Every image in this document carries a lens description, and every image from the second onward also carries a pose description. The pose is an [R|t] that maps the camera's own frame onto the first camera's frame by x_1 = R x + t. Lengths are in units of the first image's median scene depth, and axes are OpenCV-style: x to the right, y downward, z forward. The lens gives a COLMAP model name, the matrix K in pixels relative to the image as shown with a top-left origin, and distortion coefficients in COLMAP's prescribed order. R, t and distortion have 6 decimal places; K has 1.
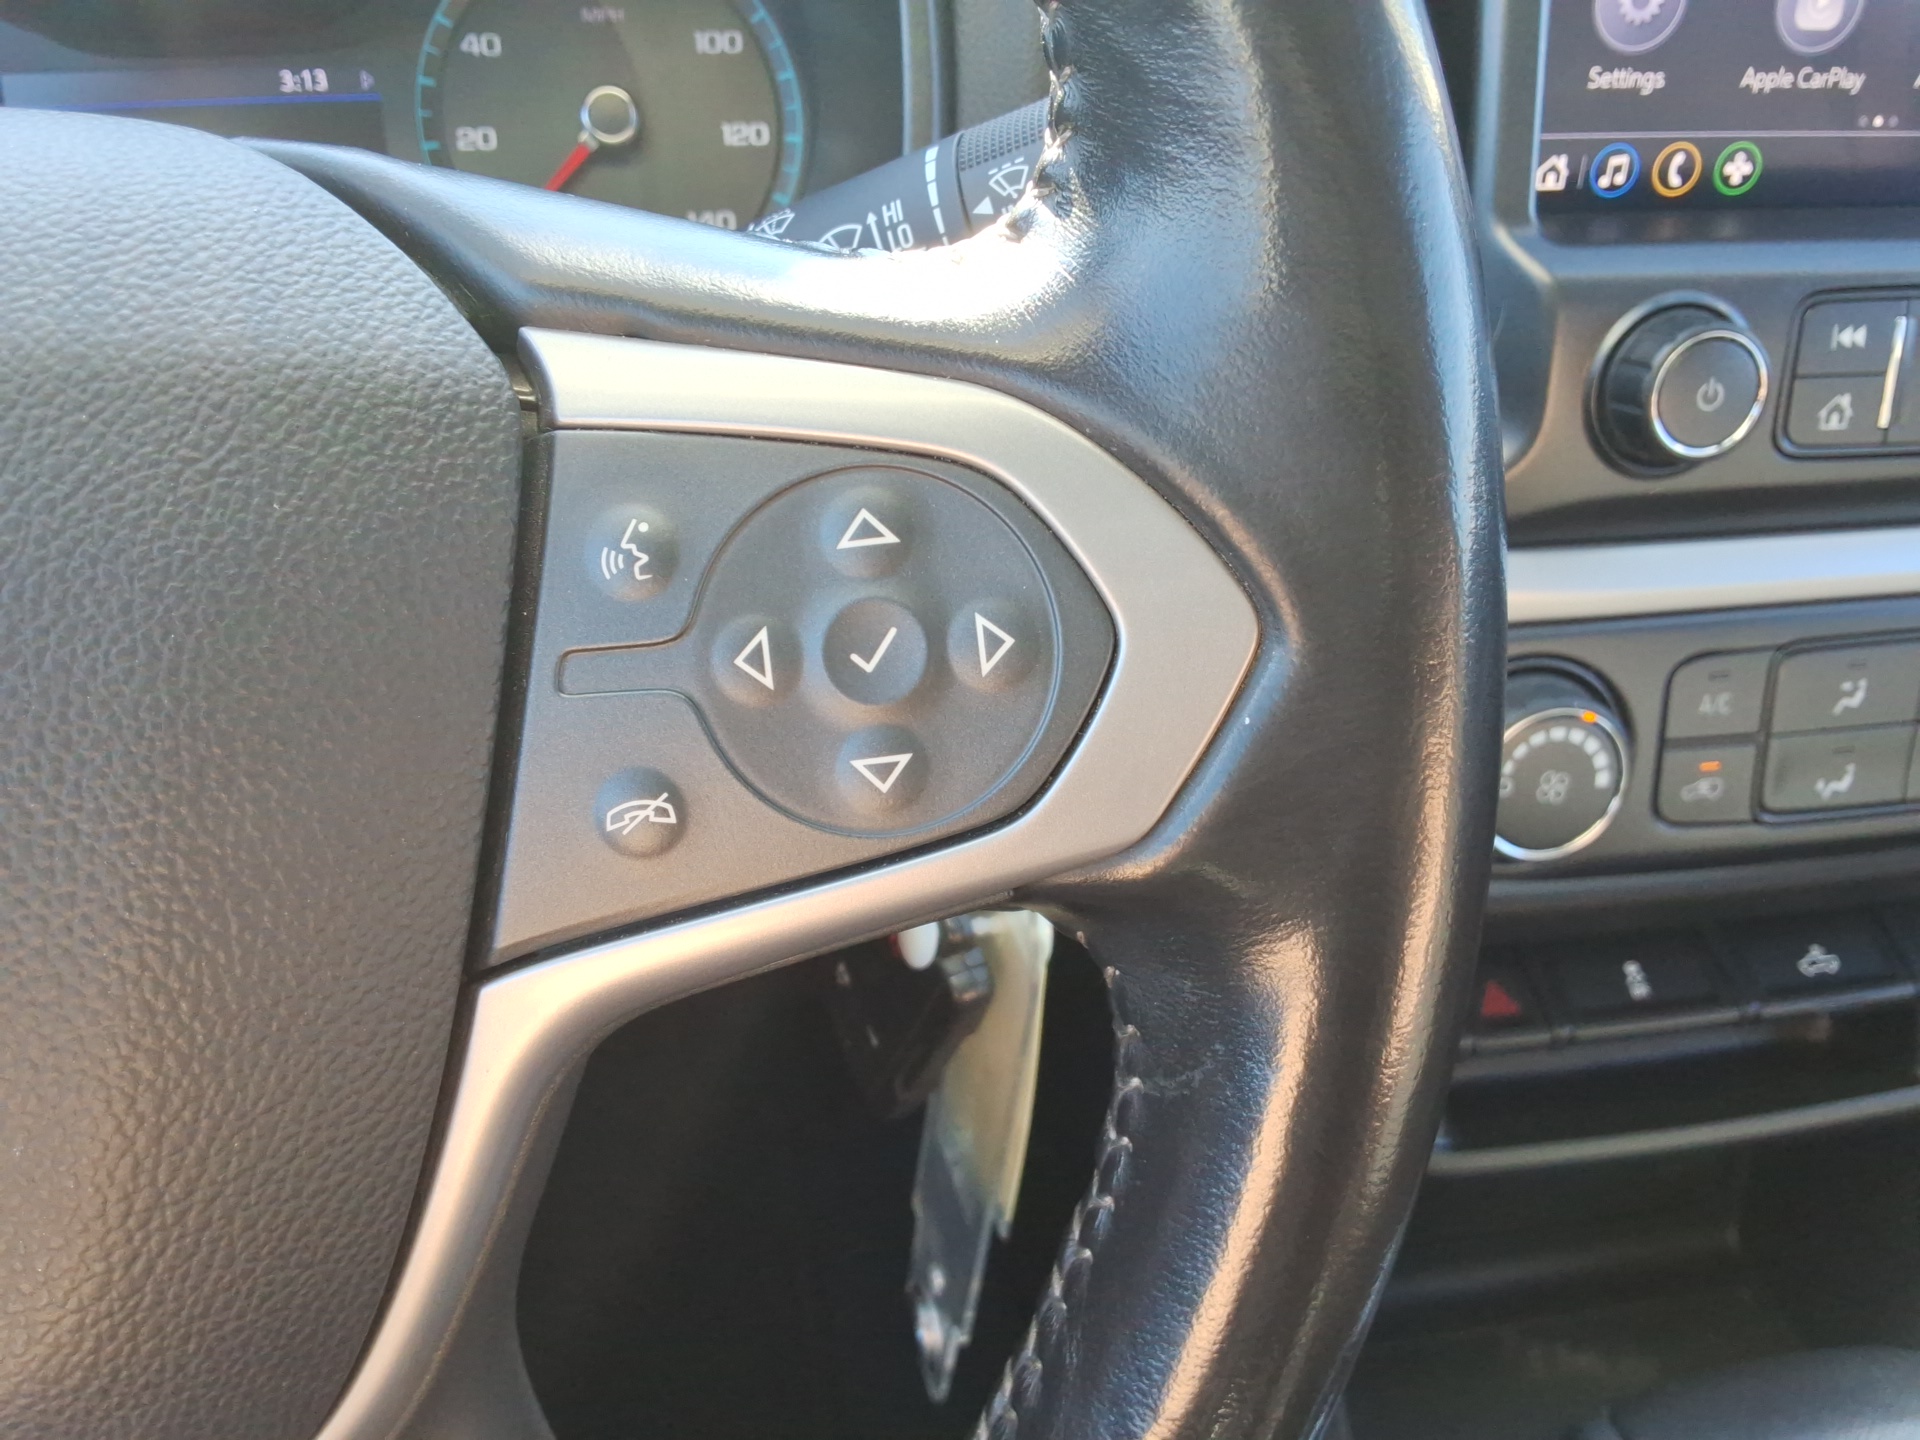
lens RADIAL K [[1557.2, 0, 968.1], [0, 1557.2, 700.1], [0, 0, 1]] dist [0.111797, -0.193993]
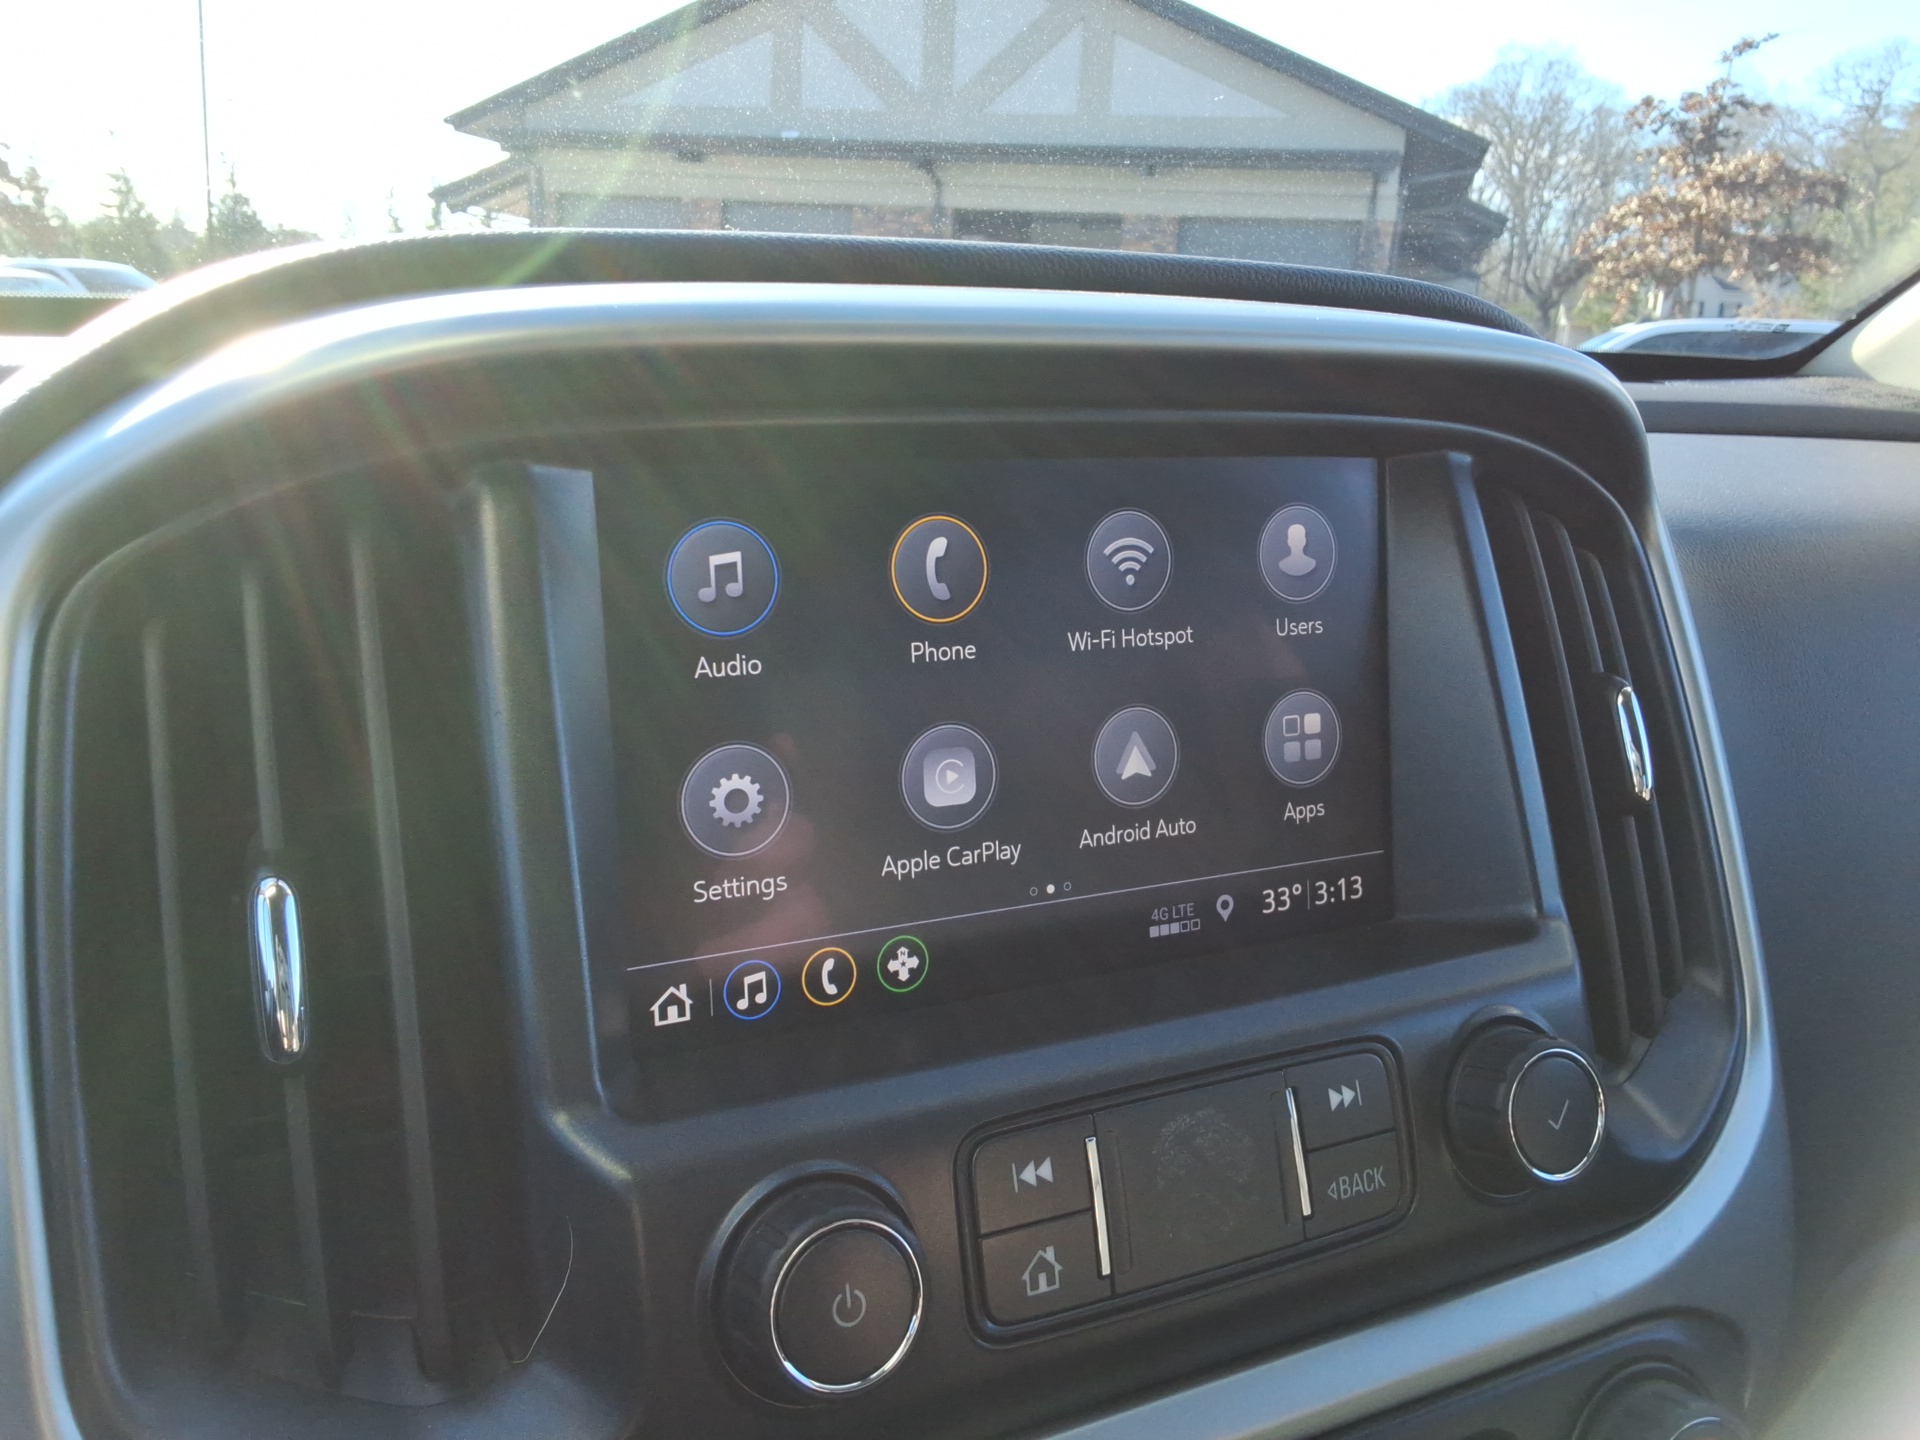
lens RADIAL K [[1527.6, 0, 971.8], [0, 1527.6, 701.2], [0, 0, 1]] dist [0.135451, -0.218829]
pose [[0.954772, -0.074709, 0.287799, 0.312633], [0.184228, 0.908381, -0.375371, -0.155542], [-0.233388, 0.411415, 0.881061, 0.210468]]
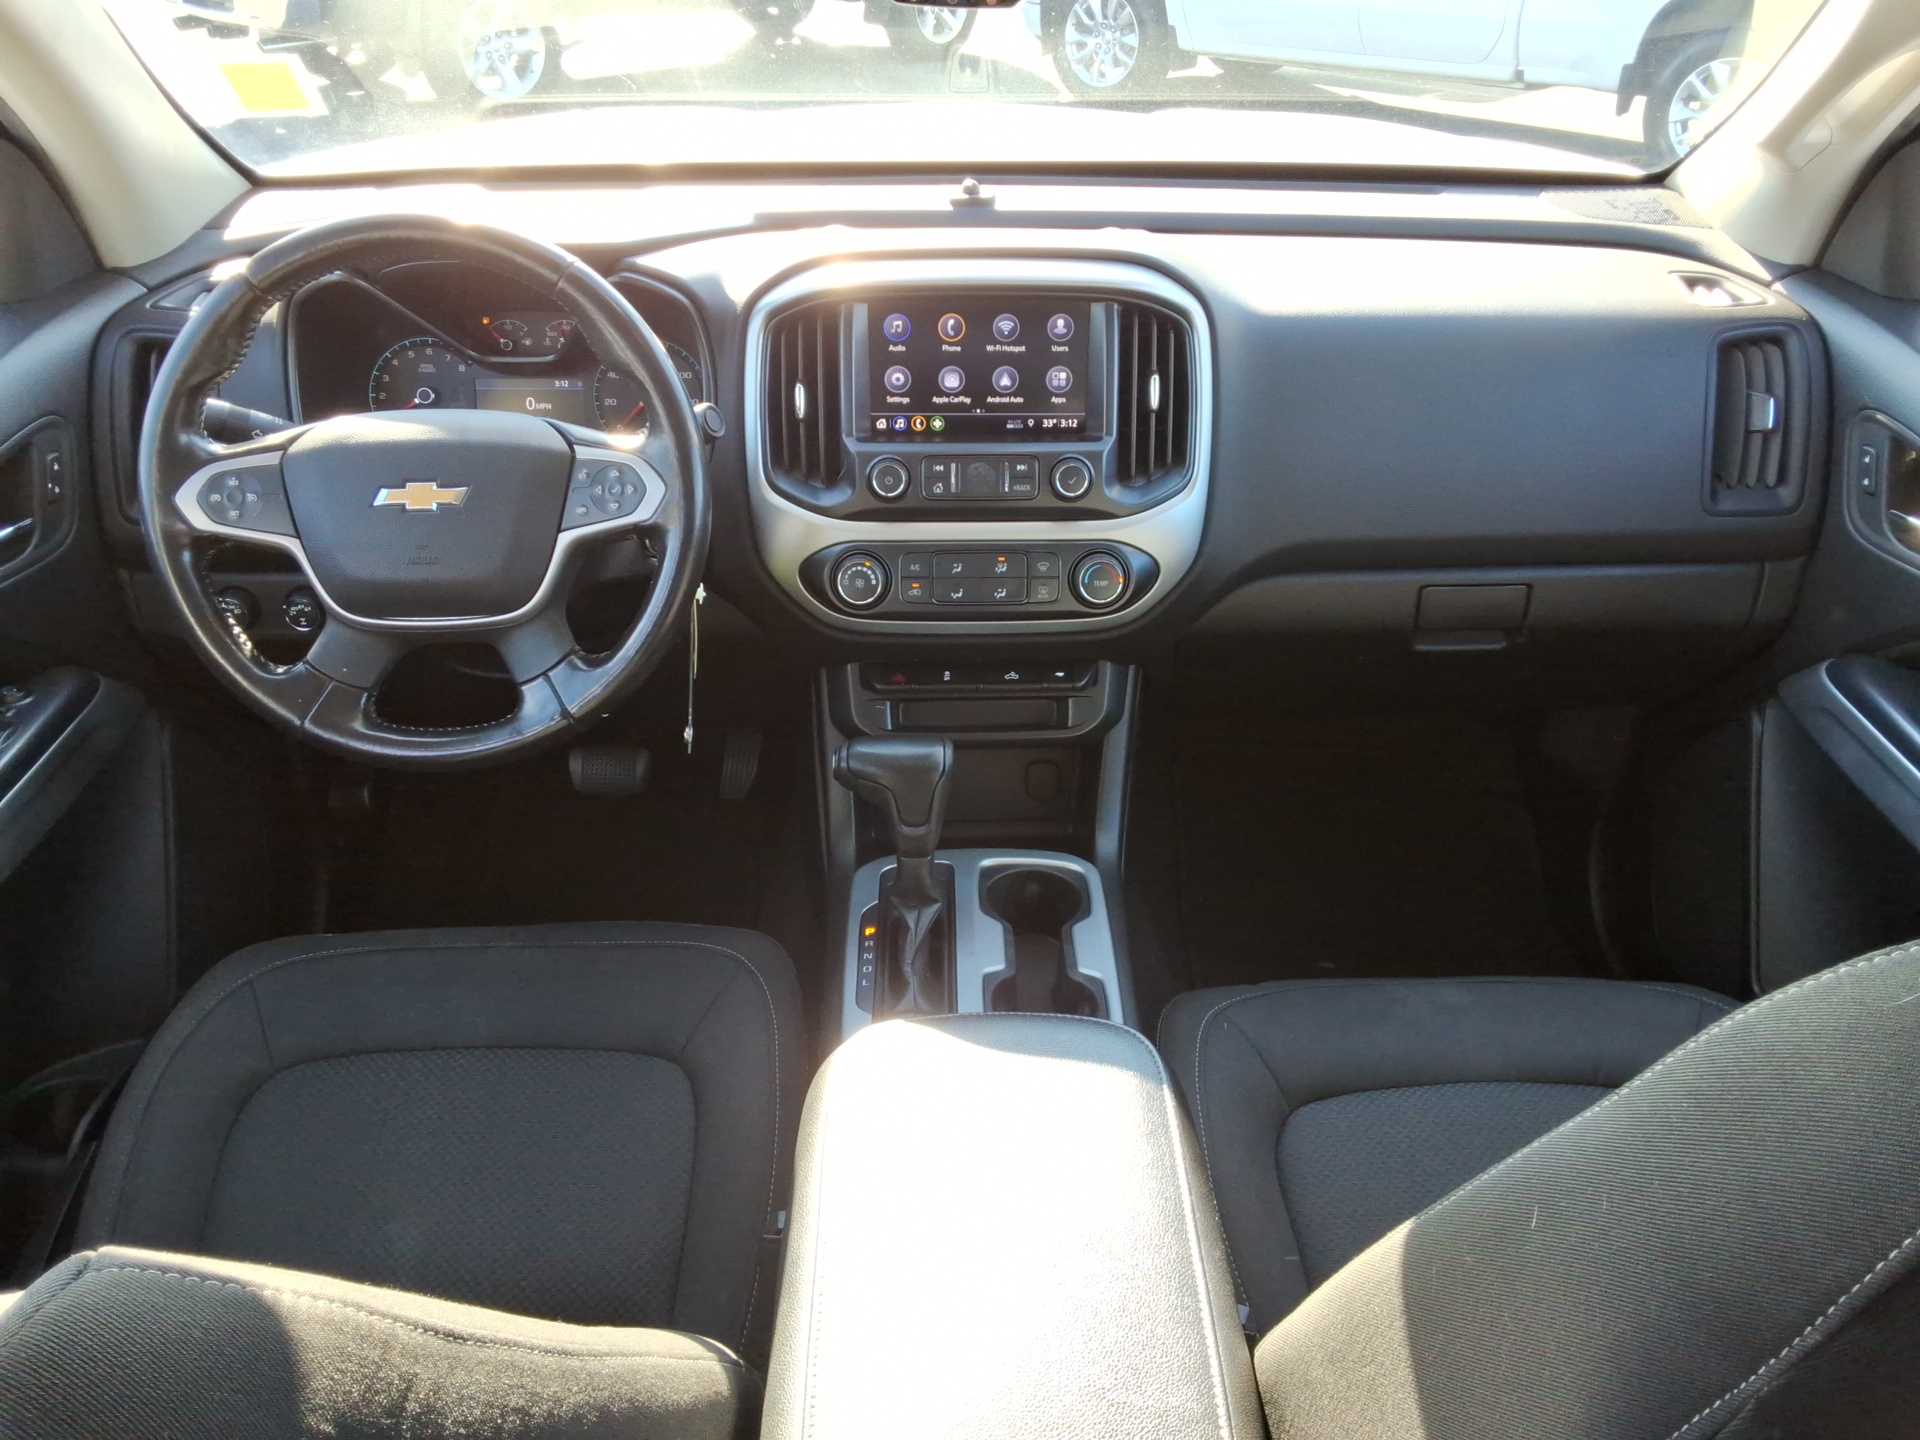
lens RADIAL K [[1535.6, 0, 975.6], [0, 1535.6, 702.5], [0, 0, 1]] dist [0.123921, -0.193625]
pose [[0.988295, 0.052538, -0.143222, 1.184446], [-0.068067, 0.992057, -0.105779, 0.705984], [0.136527, 0.114290, 0.984021, -2.536680]]
